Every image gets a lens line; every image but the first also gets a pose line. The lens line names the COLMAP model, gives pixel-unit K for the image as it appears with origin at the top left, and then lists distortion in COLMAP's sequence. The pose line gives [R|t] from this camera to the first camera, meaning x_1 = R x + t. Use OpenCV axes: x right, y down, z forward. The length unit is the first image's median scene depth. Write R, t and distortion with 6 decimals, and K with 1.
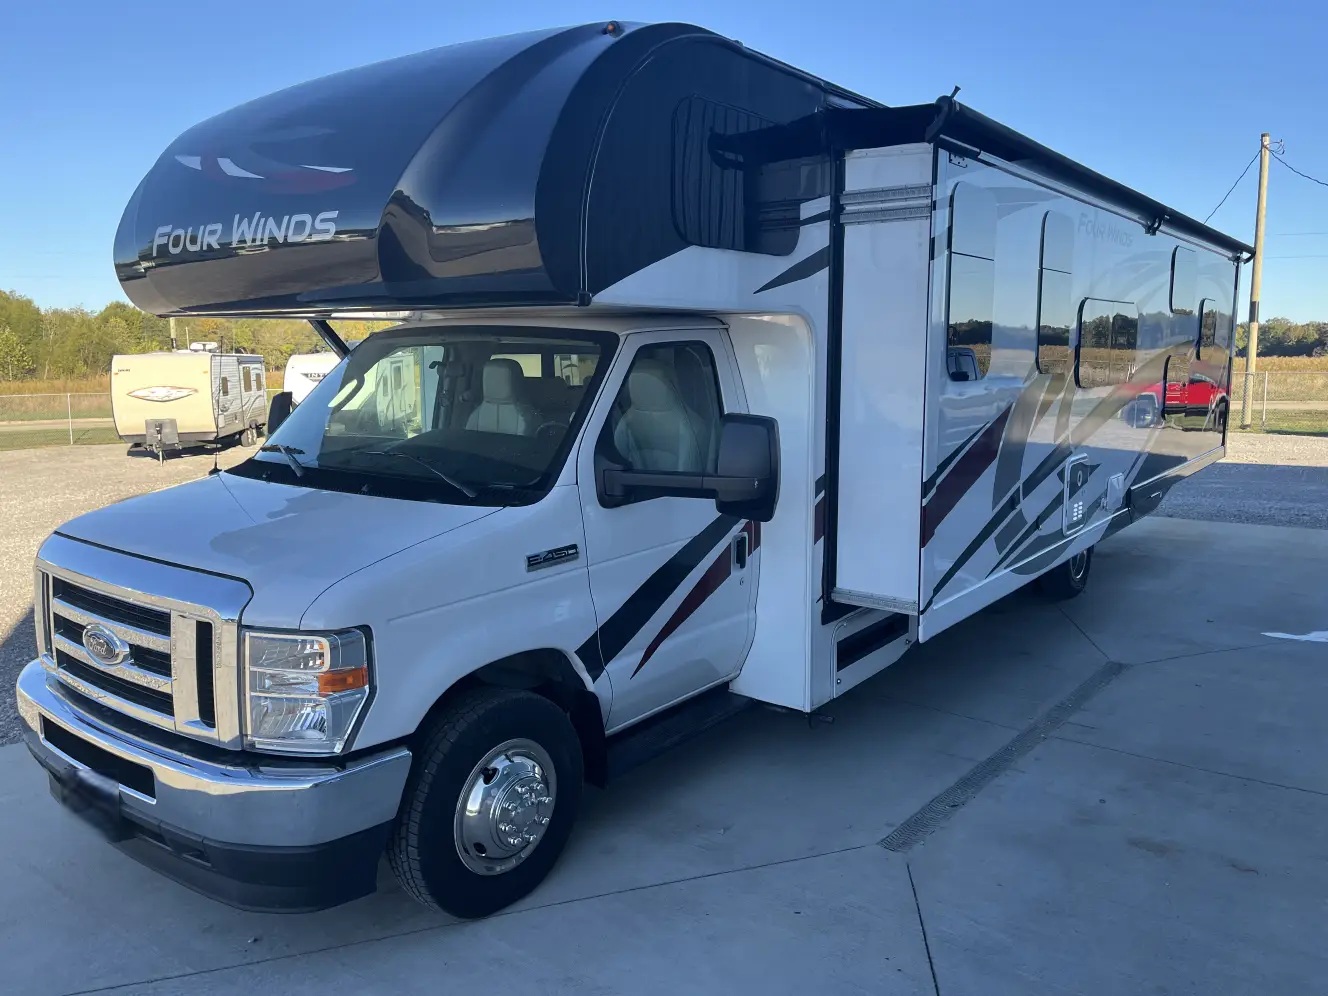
lens RADIAL K [[1029.1, 0, 664.0], [0, 1029.1, 498.0], [0, 0, 1]] dist [0.005910, 0.002547]
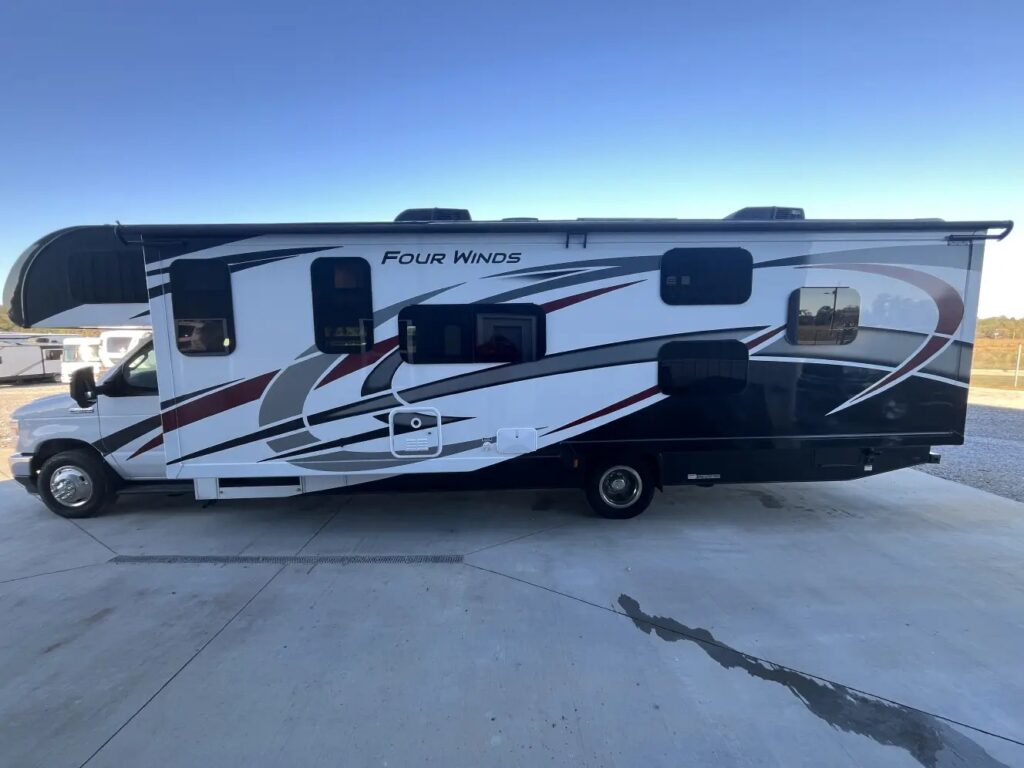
lens RADIAL K [[425.9, 0, 512.0], [0, 425.9, 384.0], [0, 0, 1]] dist [-0.015365, -0.000042]
pose [[0.630564, 0.087864, -0.771148, 1.252314], [-0.097802, 0.994647, 0.033357, -0.140769], [0.769951, 0.054386, 0.635781, 0.916613]]
